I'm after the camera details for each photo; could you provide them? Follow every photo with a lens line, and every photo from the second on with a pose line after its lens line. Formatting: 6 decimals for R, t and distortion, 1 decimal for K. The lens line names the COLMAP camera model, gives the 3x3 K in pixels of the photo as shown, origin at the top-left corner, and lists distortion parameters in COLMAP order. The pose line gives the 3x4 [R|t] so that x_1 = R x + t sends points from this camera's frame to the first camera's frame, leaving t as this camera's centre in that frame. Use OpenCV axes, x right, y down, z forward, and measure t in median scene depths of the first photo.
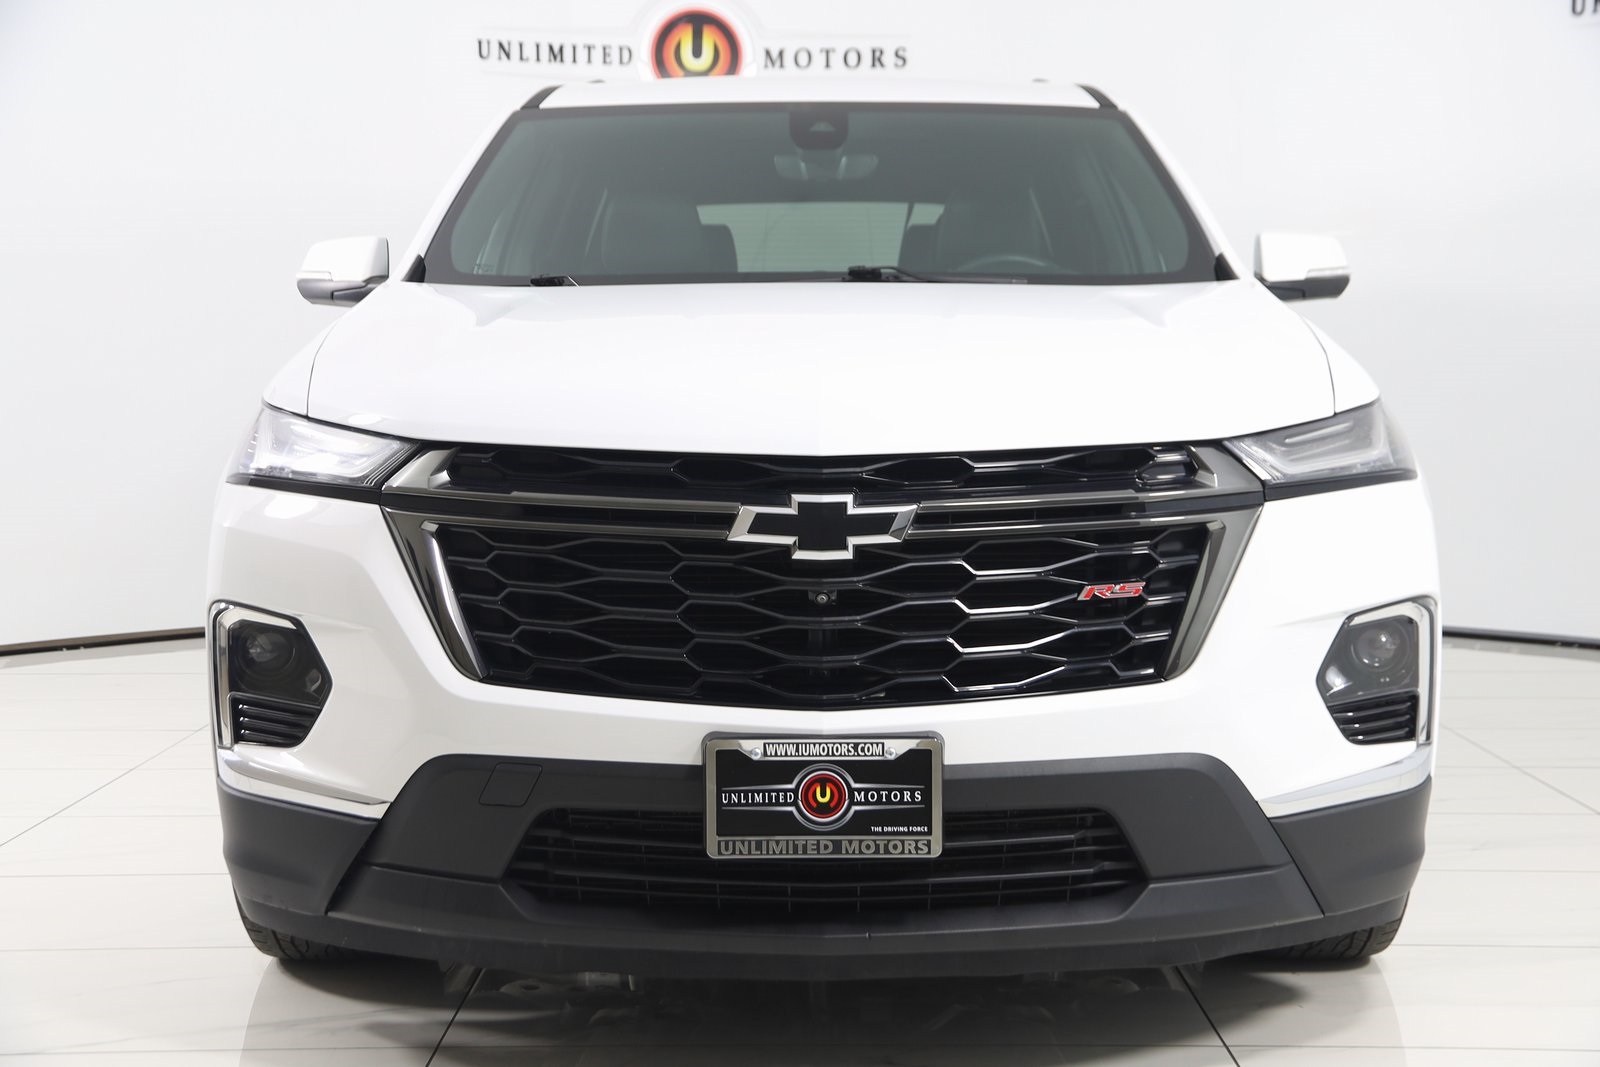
lens RADIAL K [[2256.3, 0, 800.0], [0, 2256.3, 533.5], [0, 0, 1]] dist [0.026050, 0.048522]
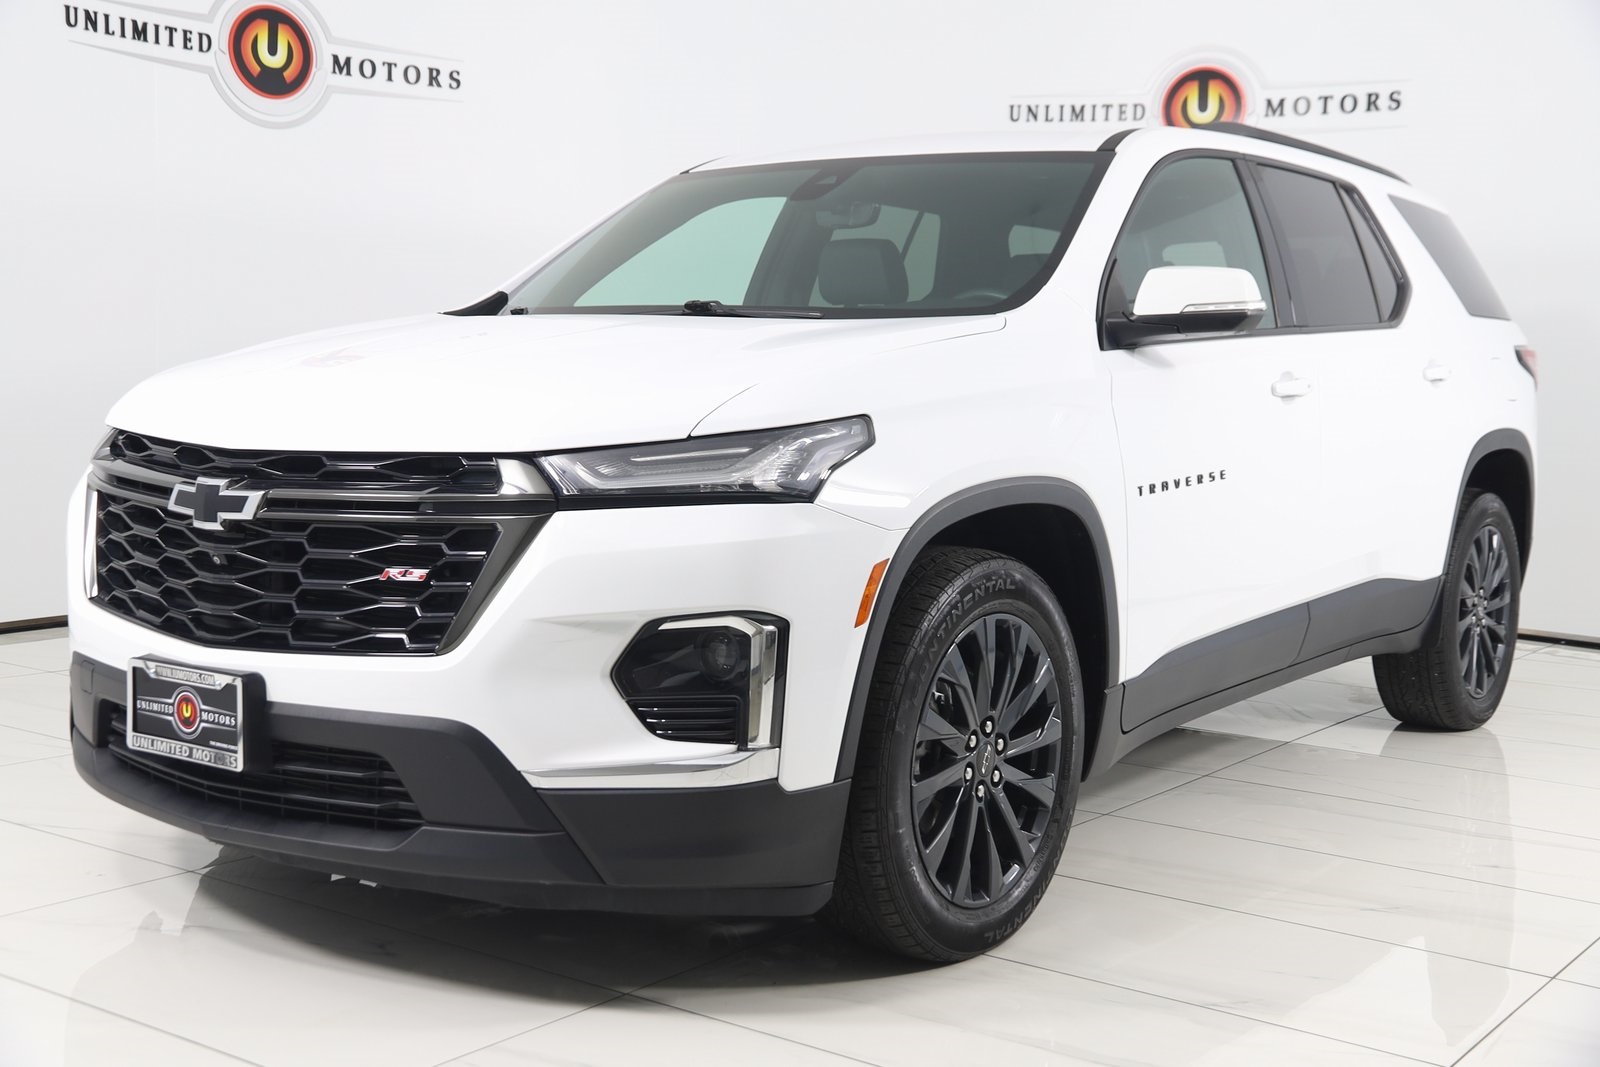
lens RADIAL K [[1913.5, 0, 808.3], [0, 1913.5, 506.5], [0, 0, 1]] dist [0.020945, 0.002473]
pose [[0.820675, 0.069301, -0.567177, 0.855564], [-0.072478, 0.997226, 0.016975, -0.041840], [0.566779, 0.027176, 0.823421, 0.278360]]
